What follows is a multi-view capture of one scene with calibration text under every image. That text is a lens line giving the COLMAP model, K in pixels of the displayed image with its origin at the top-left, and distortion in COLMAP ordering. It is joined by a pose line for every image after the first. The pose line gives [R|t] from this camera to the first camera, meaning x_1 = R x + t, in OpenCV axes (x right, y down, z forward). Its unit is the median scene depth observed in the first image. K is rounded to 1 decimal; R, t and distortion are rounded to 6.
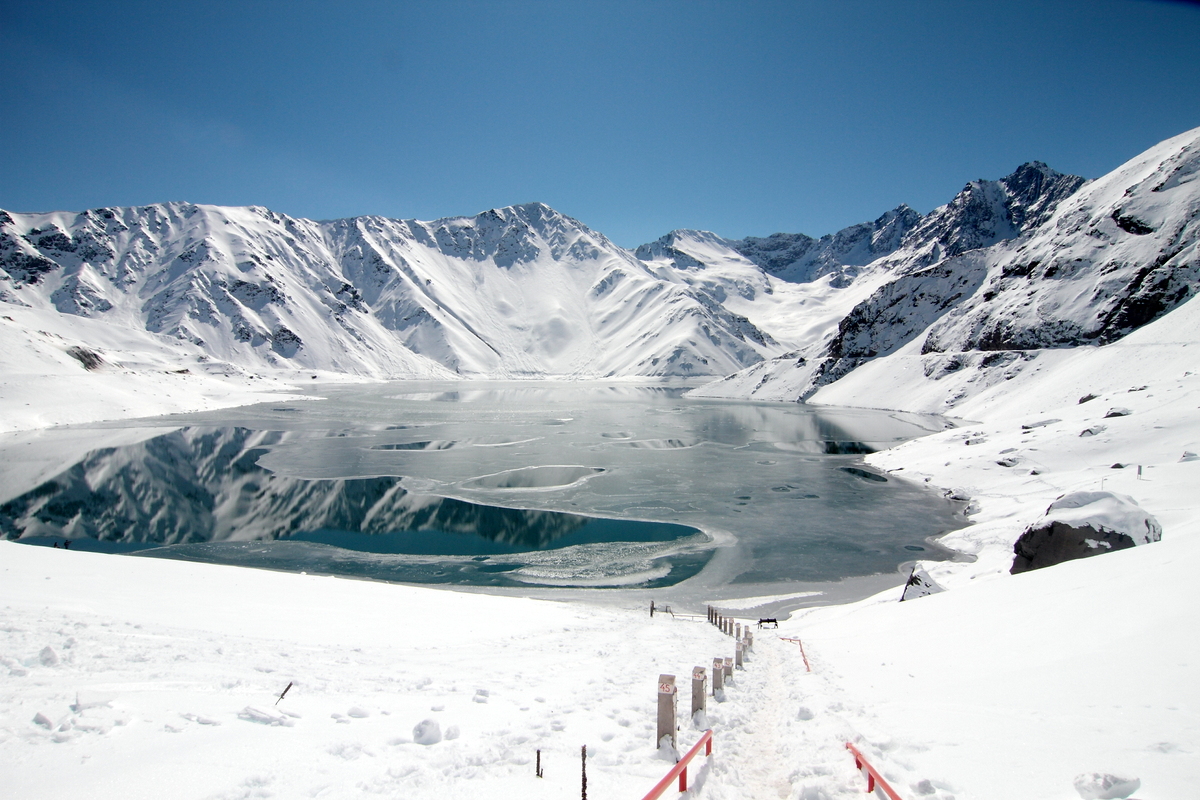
lens RADIAL K [[672.1, 0, 603.9], [0, 672.1, 409.2], [0, 0, 1]] dist [-0.005538, -0.011783]
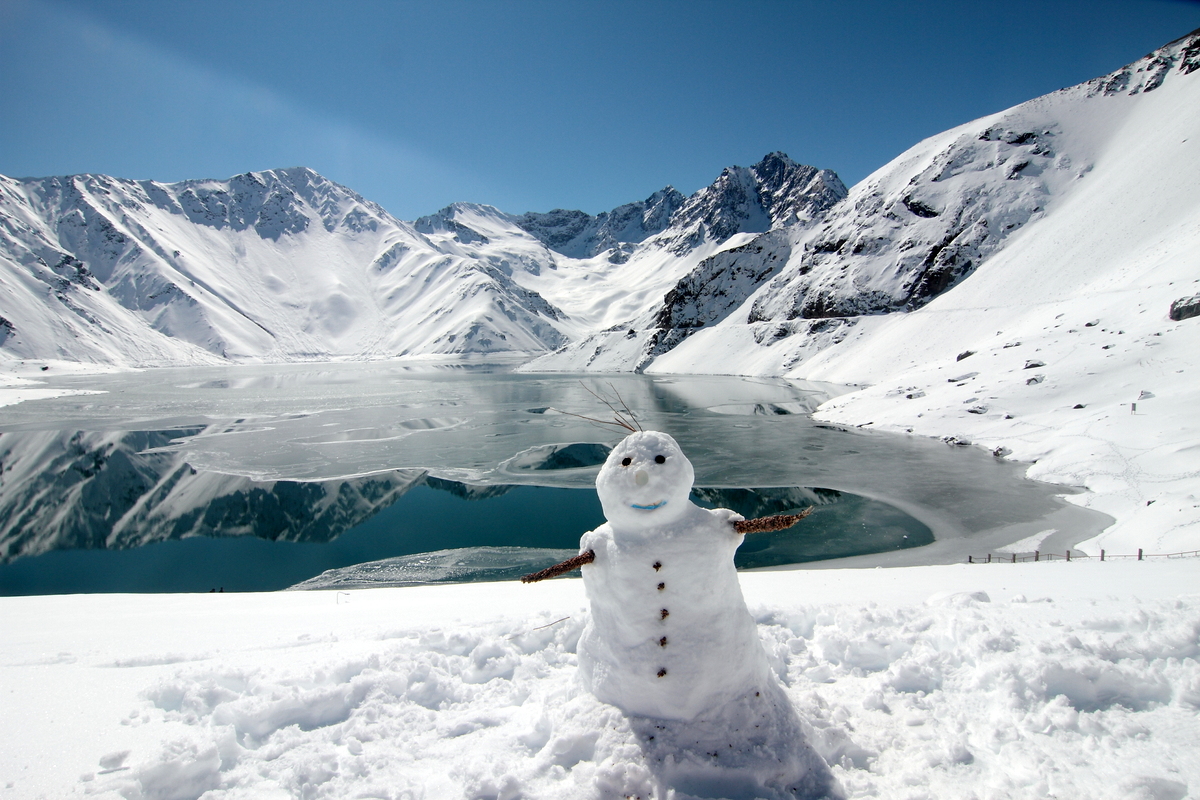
lens RADIAL K [[672.1, 0, 602.5], [0, 672.1, 406.9], [0, 0, 1]] dist [-0.005538, -0.011783]
pose [[0.949540, -0.058169, 0.308205, -0.019168], [0.048195, 0.998041, 0.039885, -0.000181], [-0.309922, -0.023018, 0.950483, 0.005163]]
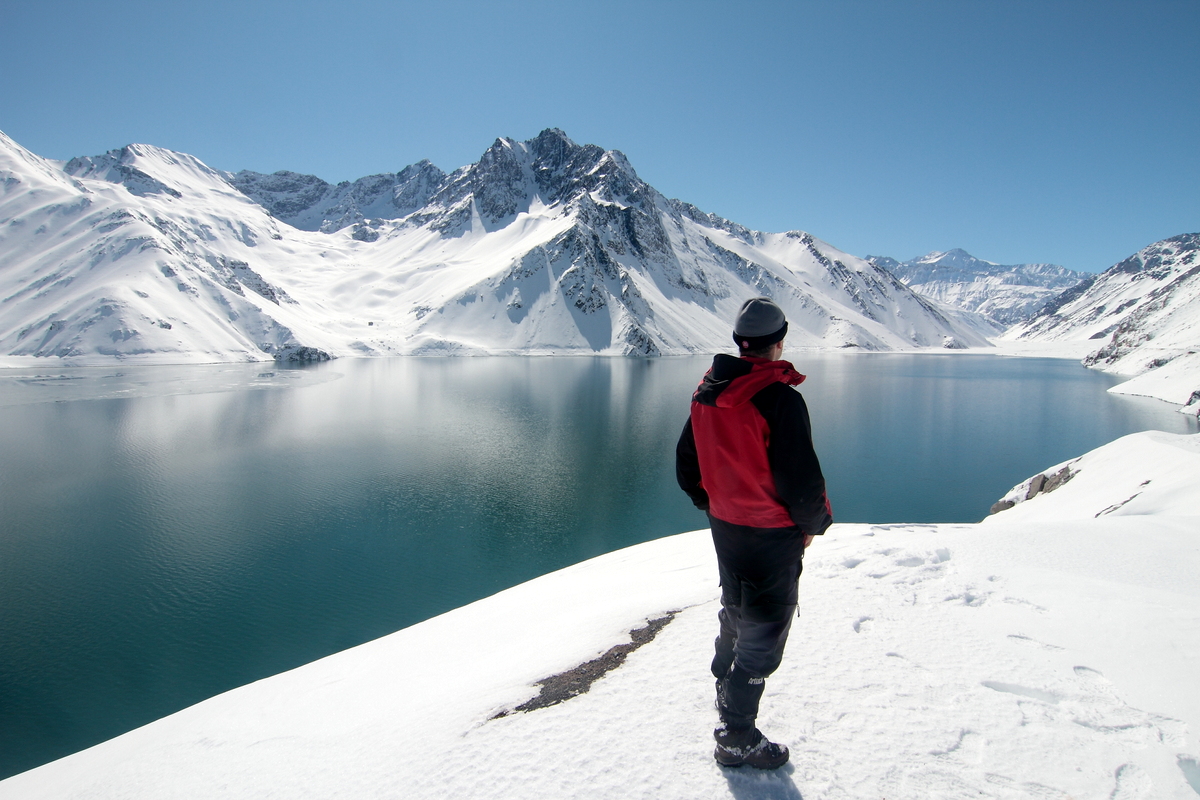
lens RADIAL K [[672.1, 0, 606.0], [0, 672.1, 405.8], [0, 0, 1]] dist [-0.005538, -0.011783]
pose [[0.772698, -0.067672, 0.631157, 0.064990], [0.038803, 0.997477, 0.059444, -0.020128], [-0.633587, -0.021441, 0.773374, 0.277307]]
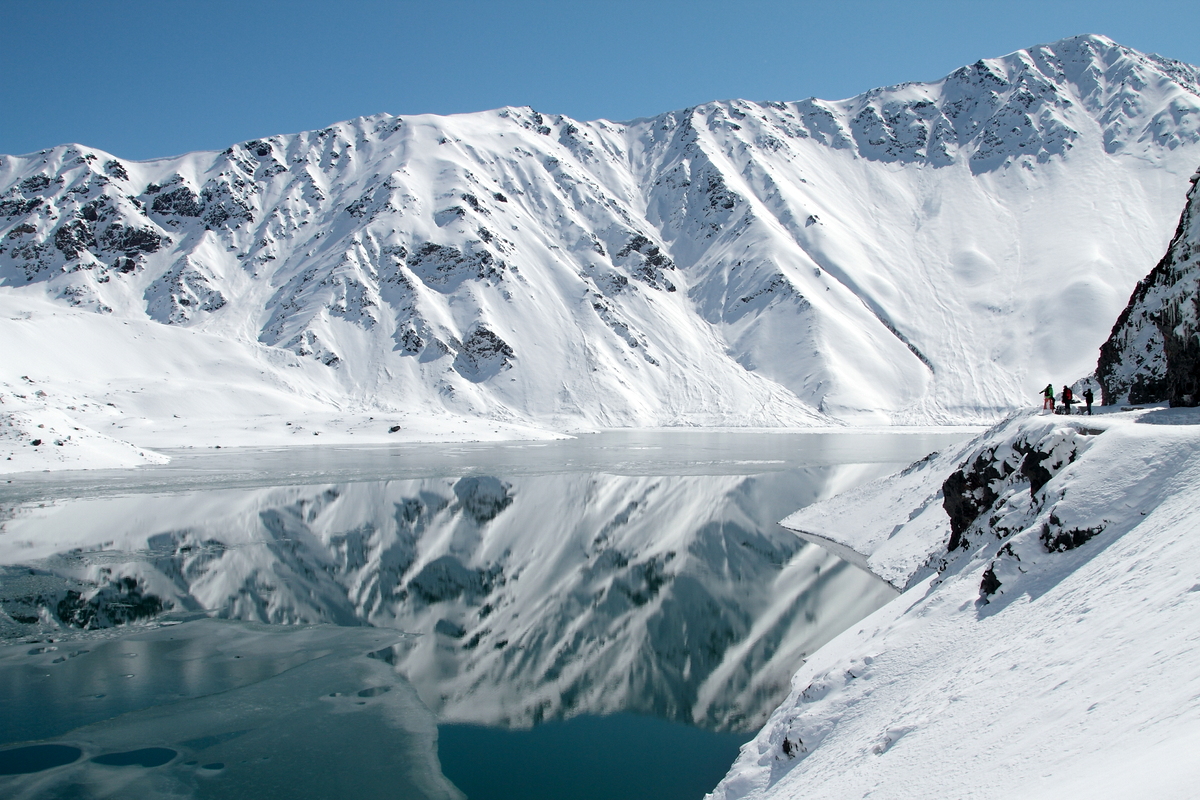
lens RADIAL K [[1326.8, 0, 601.0], [0, 1326.8, 420.7], [0, 0, 1]] dist [-0.105147, 0.000000]
pose [[0.865717, -0.002238, -0.500529, 0.093456], [-0.017797, 0.999220, -0.035250, -0.011955], [0.500218, 0.039425, 0.865002, 0.130684]]
